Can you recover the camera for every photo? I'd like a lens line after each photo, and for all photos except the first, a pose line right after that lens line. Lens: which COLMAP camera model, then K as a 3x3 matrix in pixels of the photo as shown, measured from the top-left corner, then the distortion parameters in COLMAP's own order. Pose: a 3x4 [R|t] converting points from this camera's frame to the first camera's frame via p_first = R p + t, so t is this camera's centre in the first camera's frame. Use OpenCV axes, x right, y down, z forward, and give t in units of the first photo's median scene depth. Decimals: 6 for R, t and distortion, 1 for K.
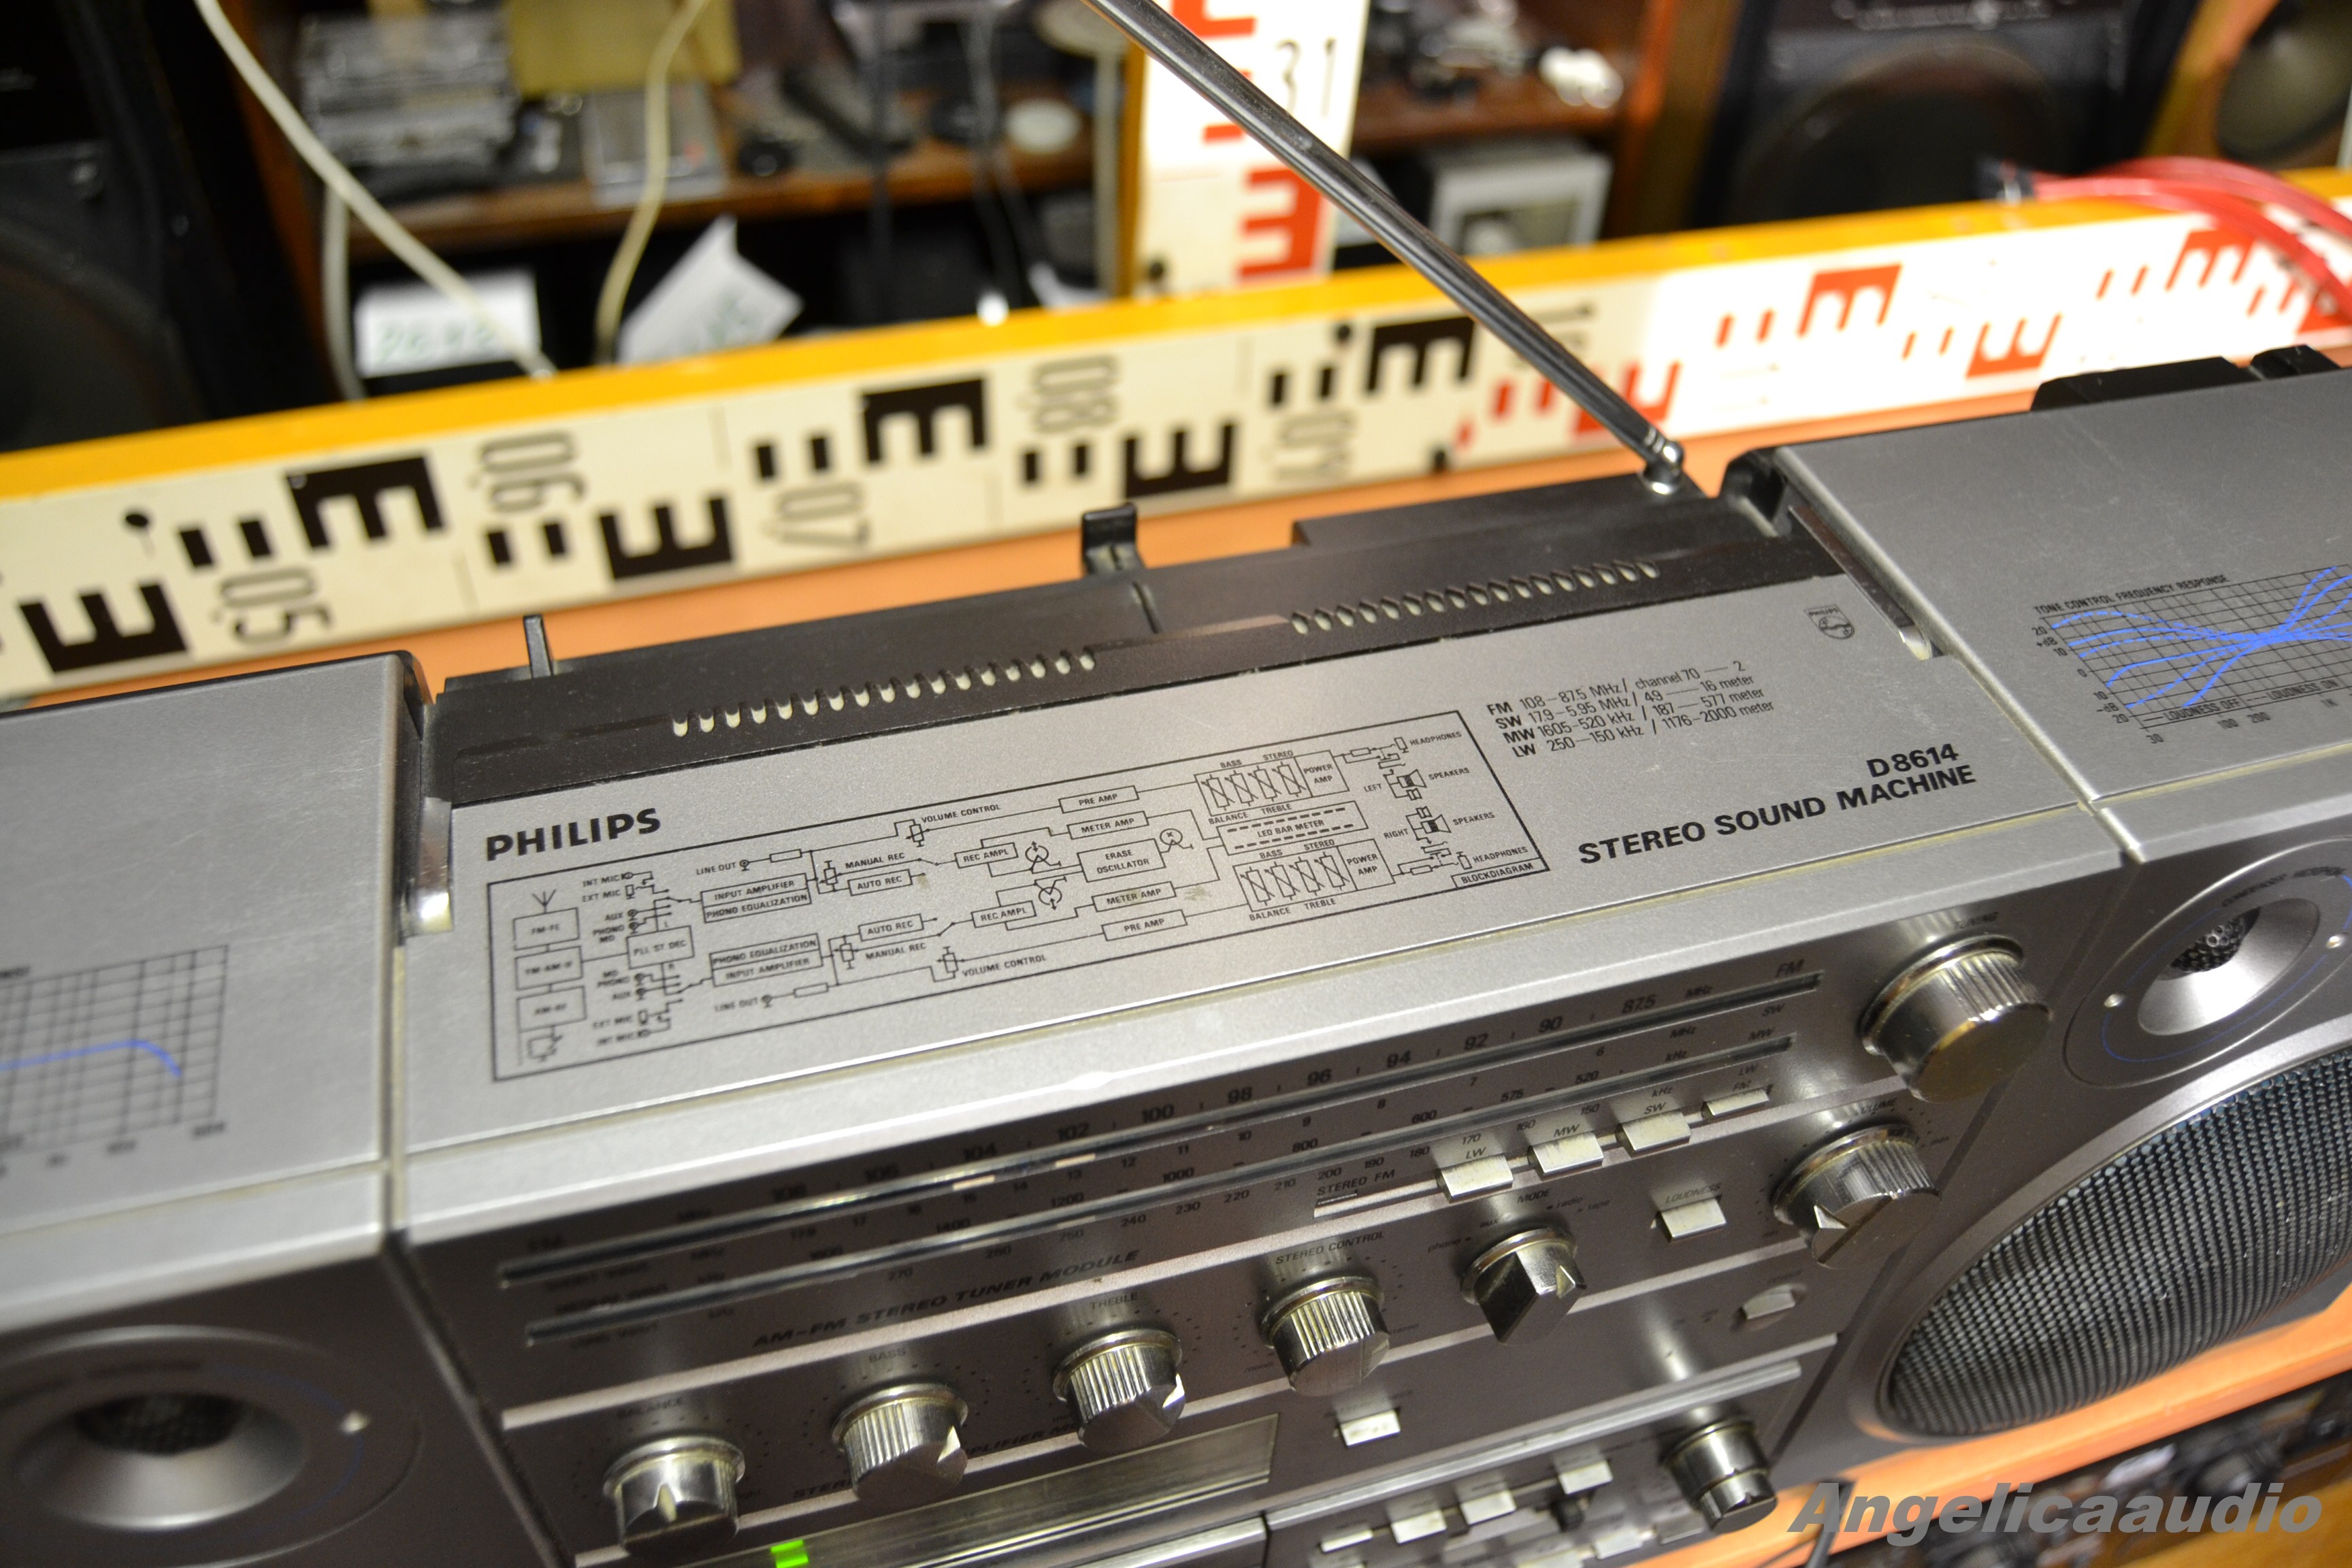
lens RADIAL K [[1823.9, 0, 1169.5], [0, 1823.9, 737.2], [0, 0, 1]] dist [-0.109678, 0.047725]
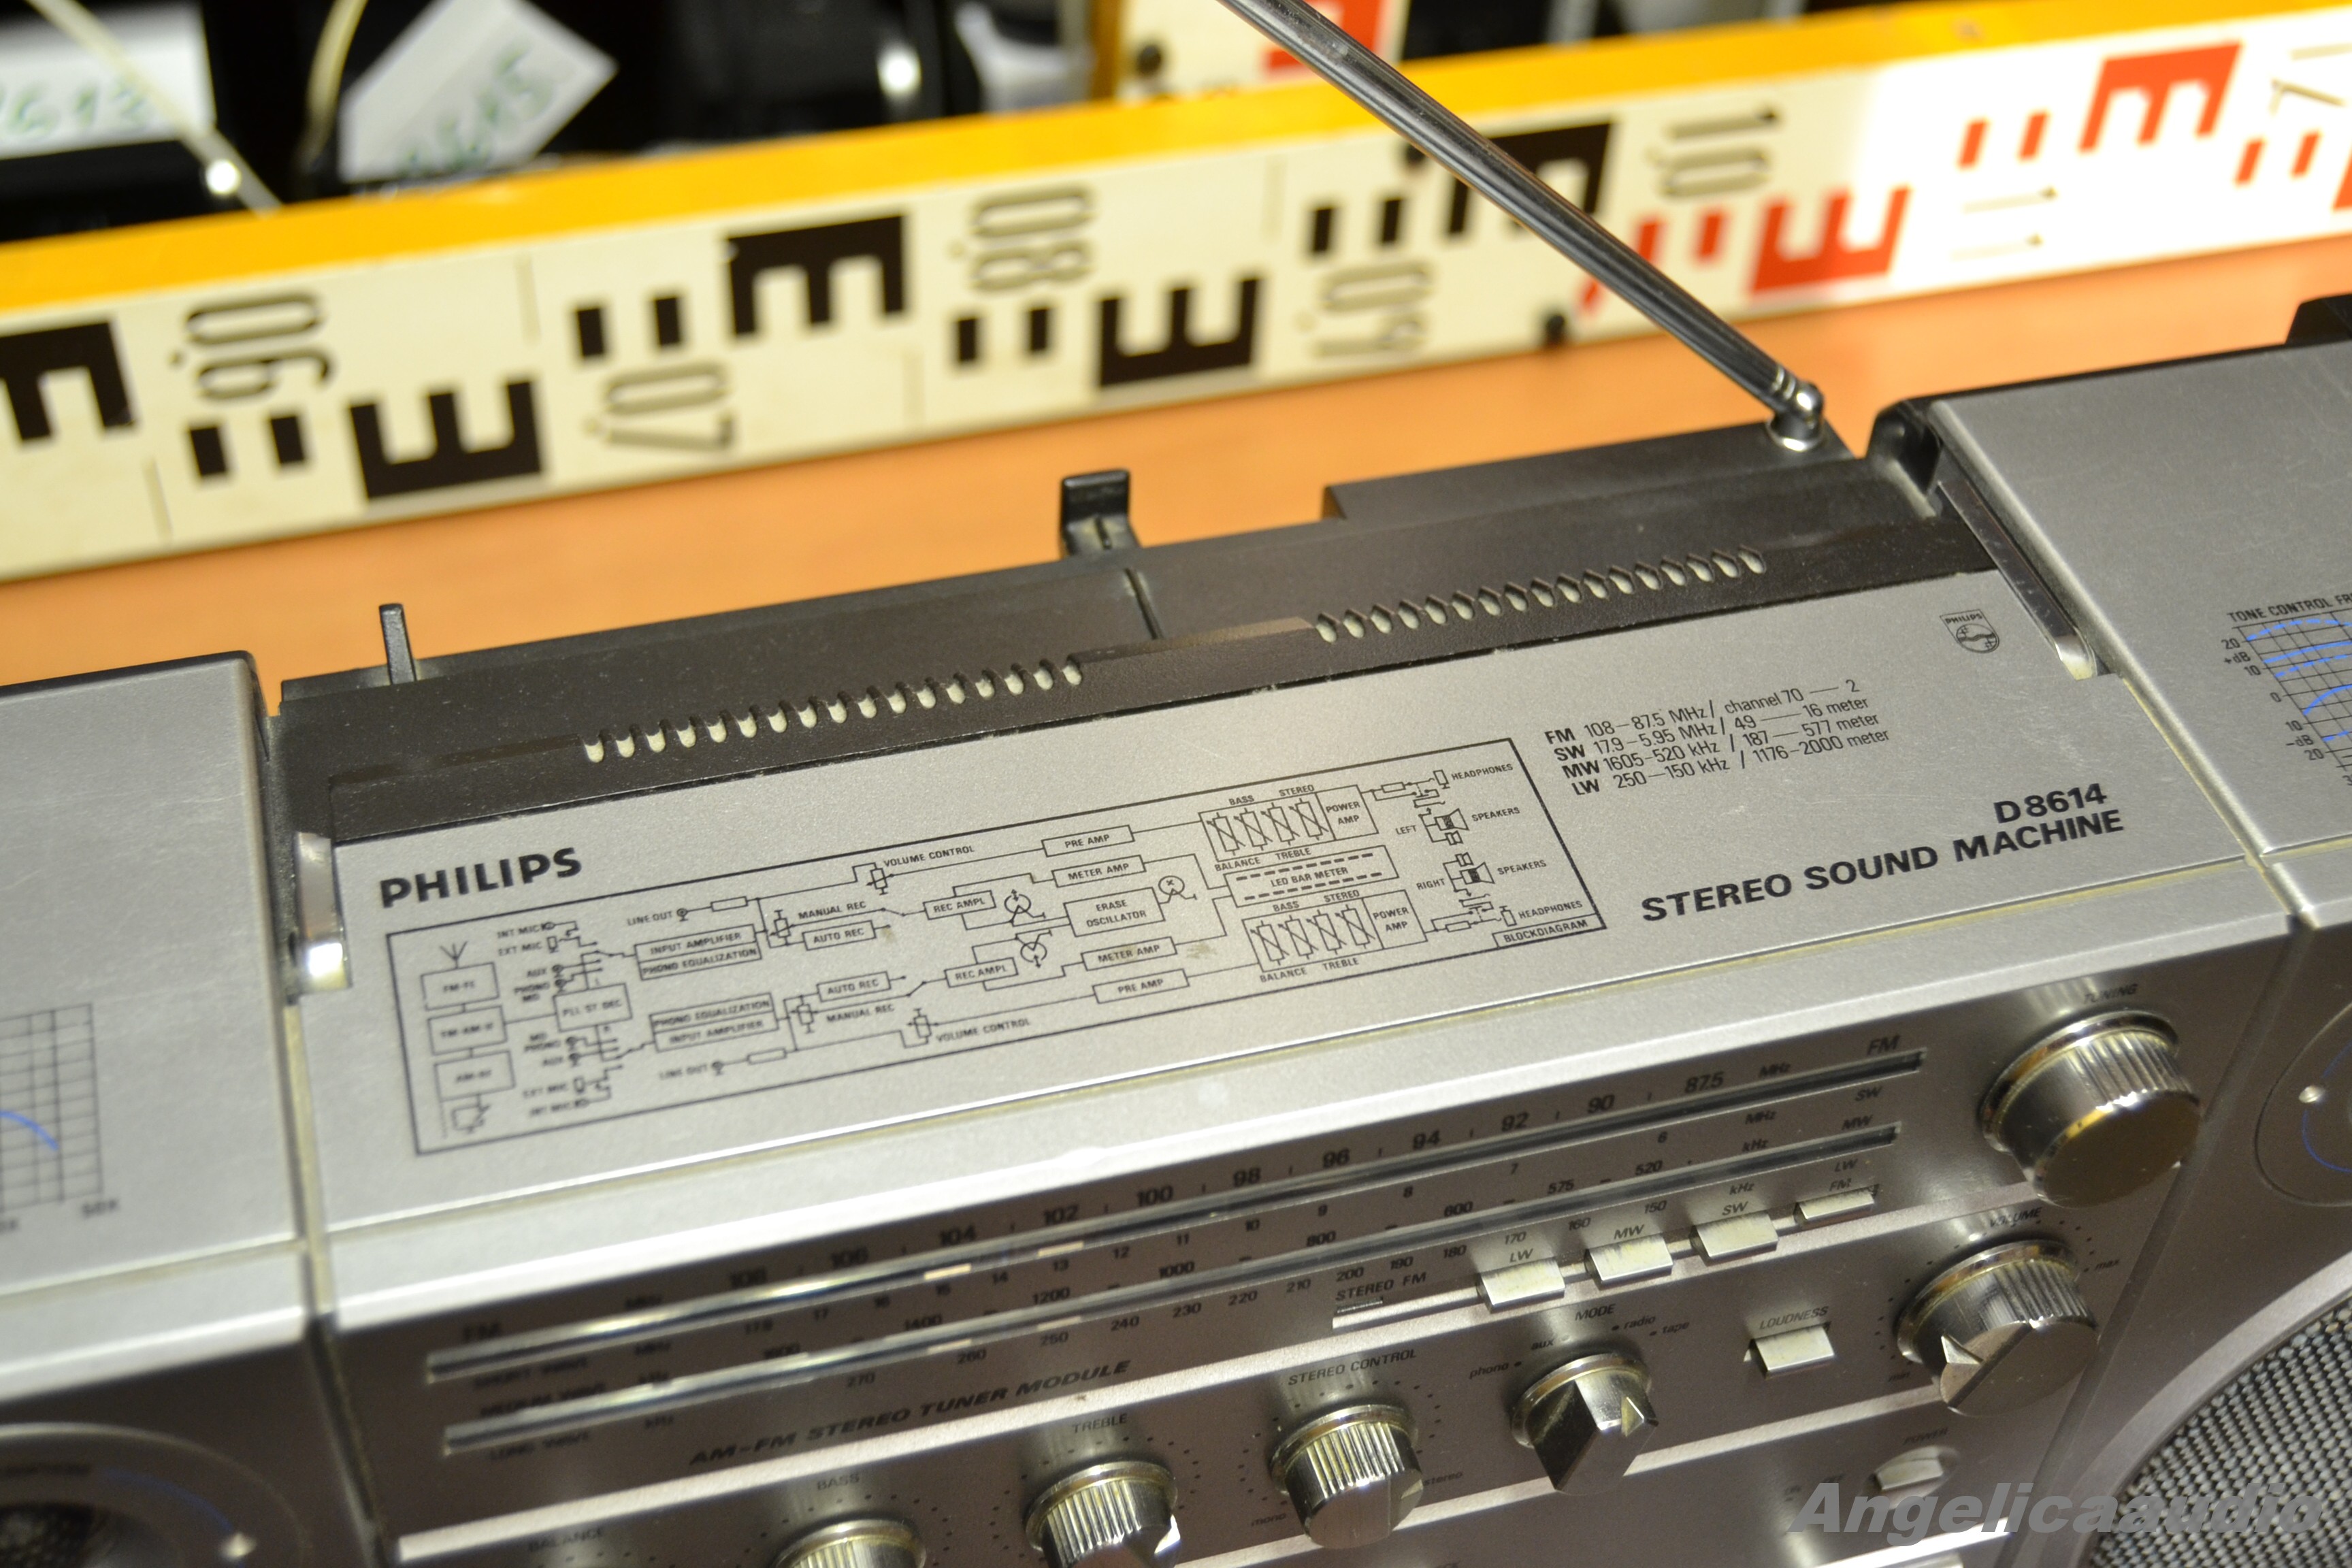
lens RADIAL K [[3002.9, 0, 1176.0], [0, 3002.9, 784.0], [0, 0, 1]] dist [-0.052039, 0.006243]
pose [[0.999927, 0.009346, 0.007723, -0.008009], [-0.009578, 0.999488, 0.030541, -0.035644], [-0.007433, -0.030612, 0.999504, -0.409069]]
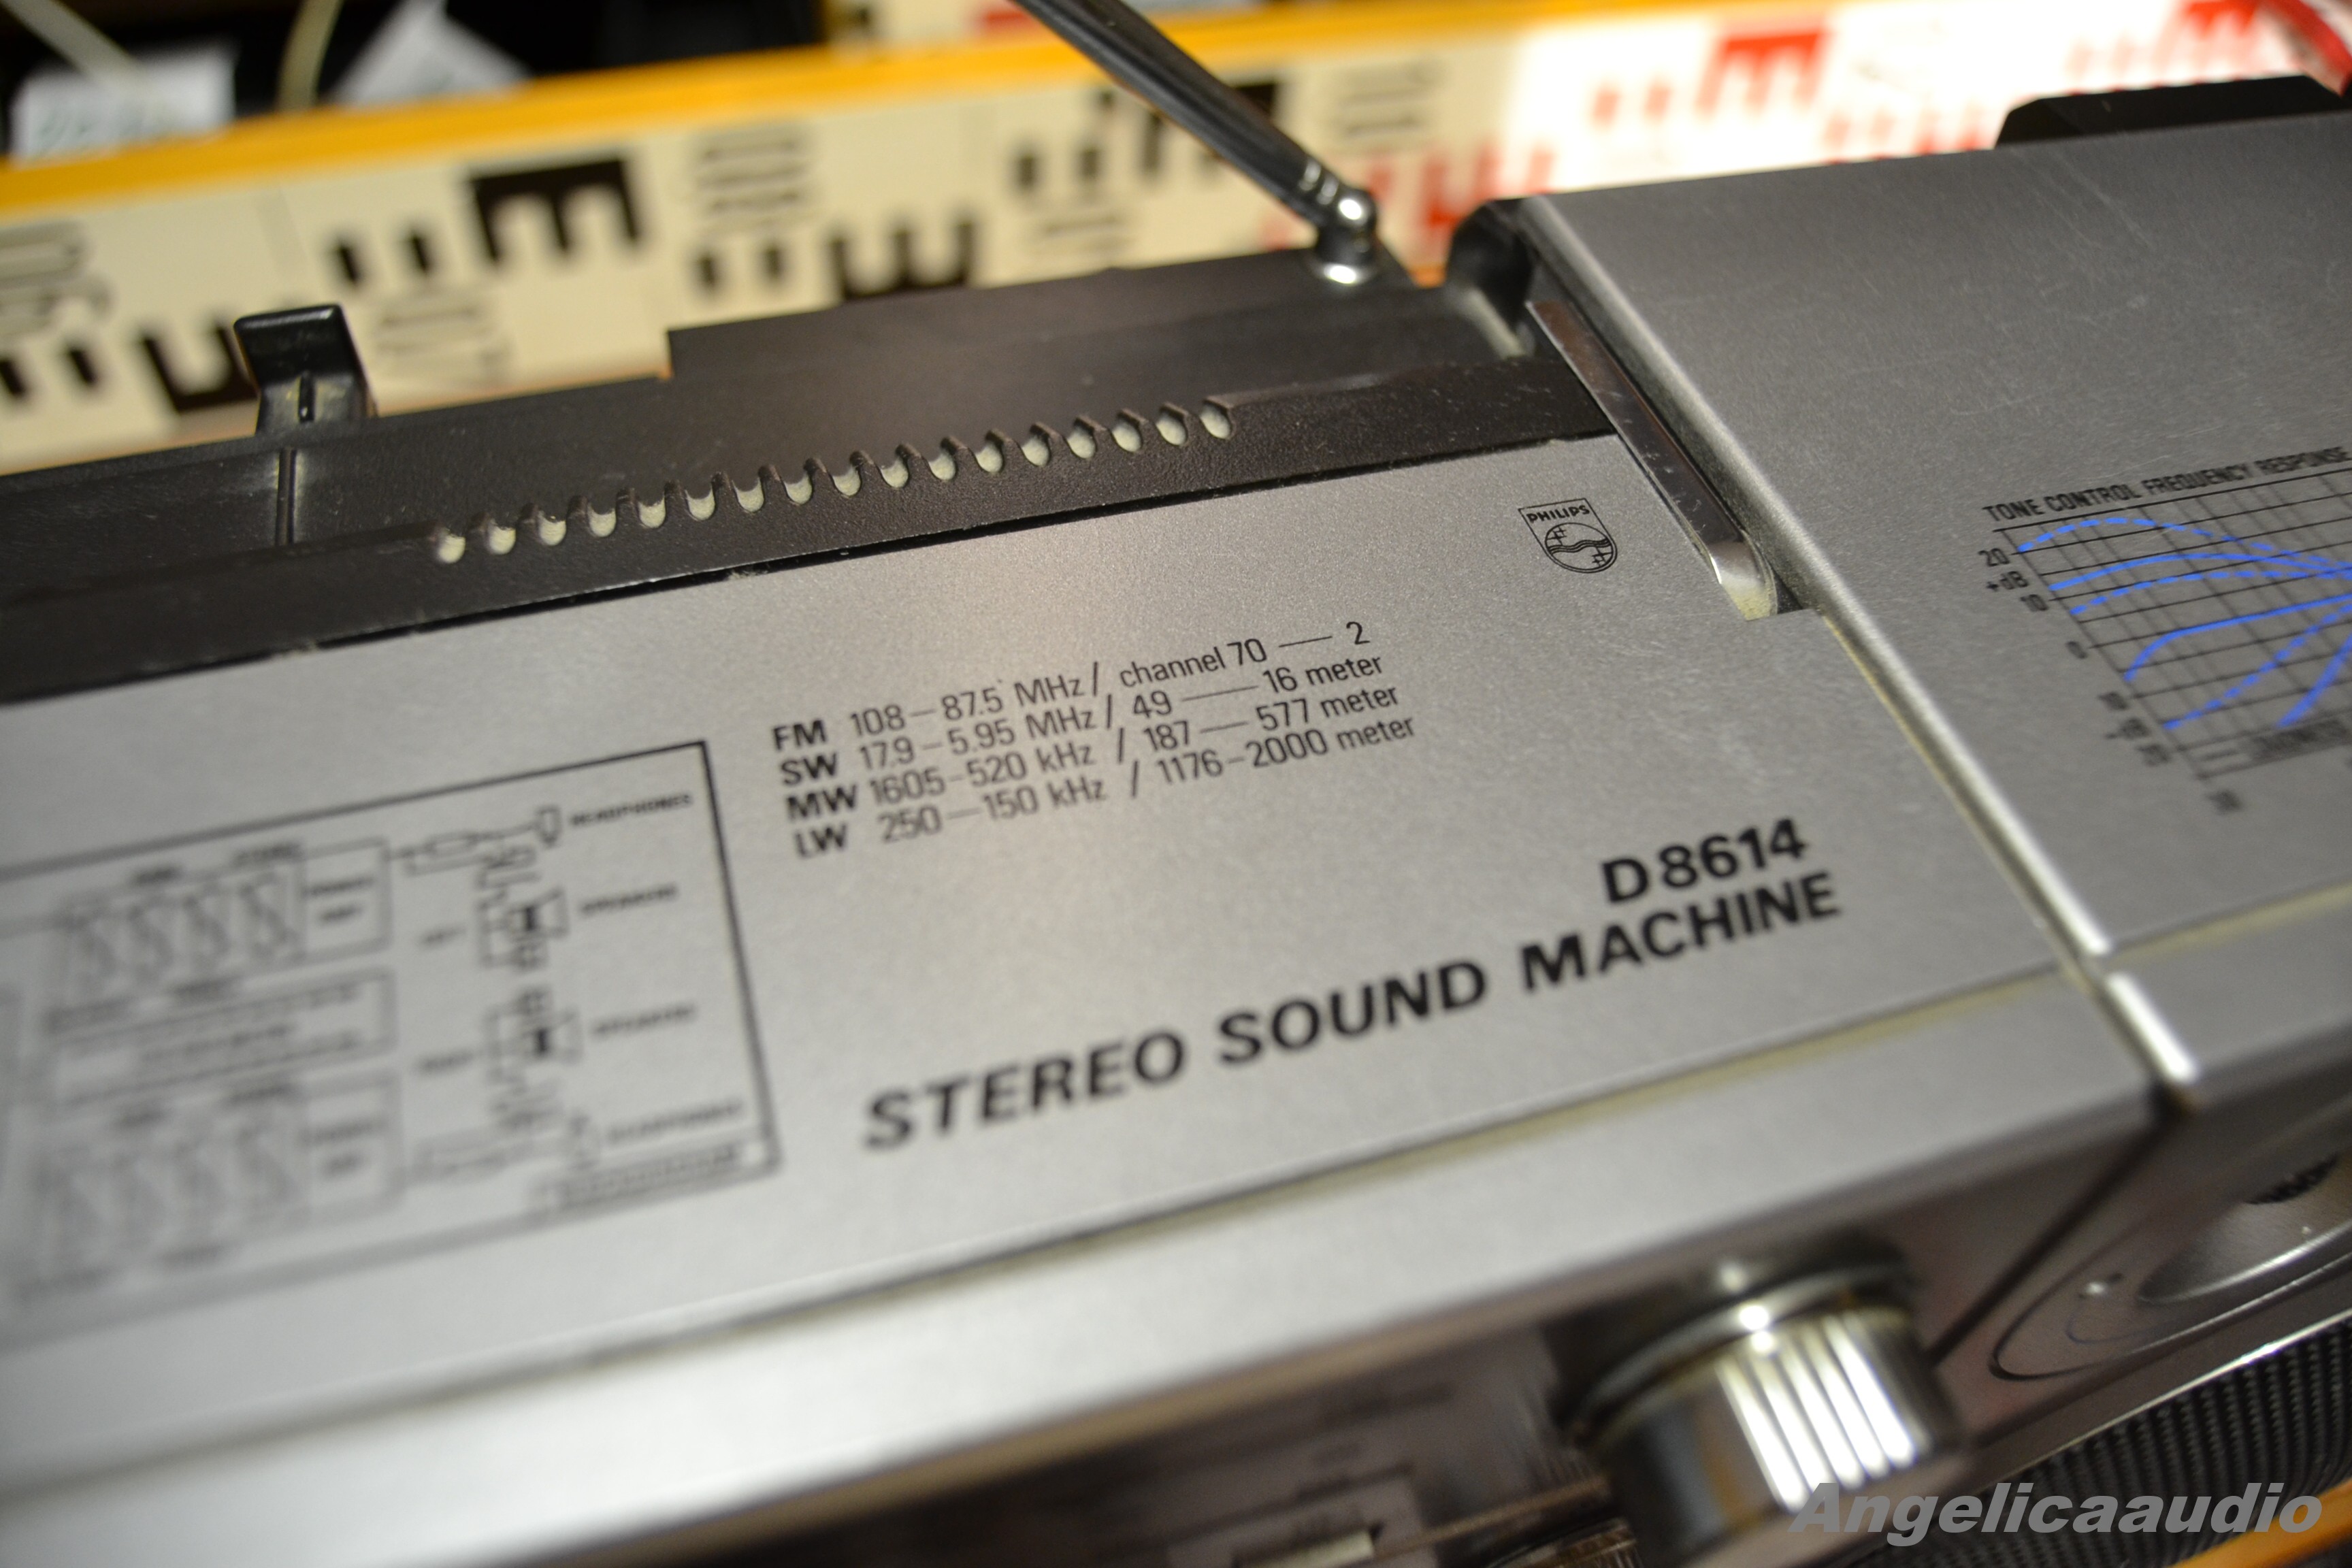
lens RADIAL K [[1790.6, 0, 1180.0], [0, 1790.6, 731.7], [0, 0, 1]] dist [-0.127430, 0.052464]
pose [[0.999627, 0.002924, 0.027137, 0.273888], [-0.005462, 0.995563, 0.093944, -0.061283], [-0.026742, -0.094057, 0.995208, 0.570128]]
